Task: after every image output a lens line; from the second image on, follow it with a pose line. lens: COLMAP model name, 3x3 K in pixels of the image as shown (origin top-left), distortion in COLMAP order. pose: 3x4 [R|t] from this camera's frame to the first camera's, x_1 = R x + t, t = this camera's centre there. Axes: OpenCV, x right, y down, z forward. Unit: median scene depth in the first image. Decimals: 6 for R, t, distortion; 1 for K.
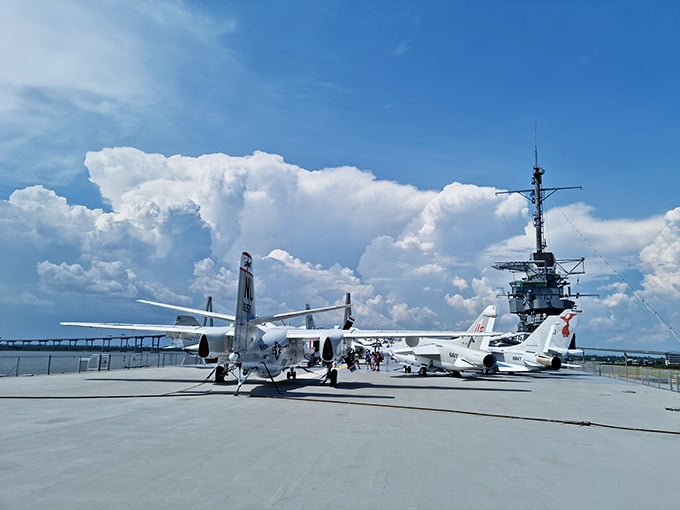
lens RADIAL K [[515.7, 0, 341.5], [0, 515.7, 248.3], [0, 0, 1]] dist [0.079626, -0.138386]
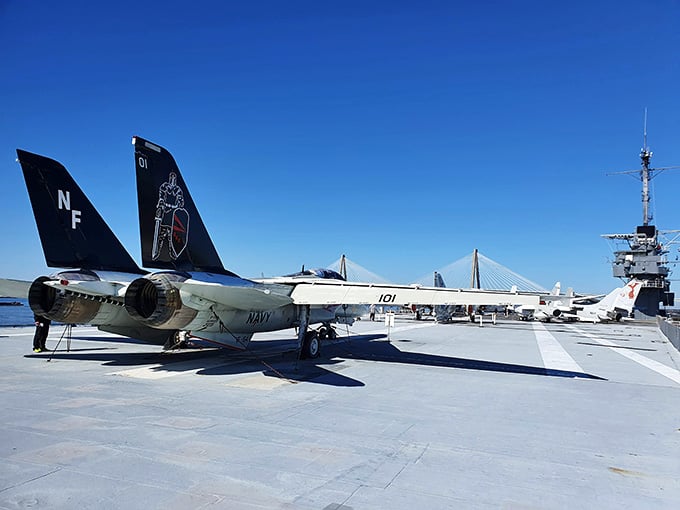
lens RADIAL K [[515.7, 0, 341.5], [0, 515.7, 248.3], [0, 0, 1]] dist [0.079626, -0.138386]
pose [[0.971939, -0.015547, -0.234718, -0.021645], [0.036110, 0.995848, 0.083567, -0.134584], [0.232444, -0.089698, 0.968465, -0.654105]]
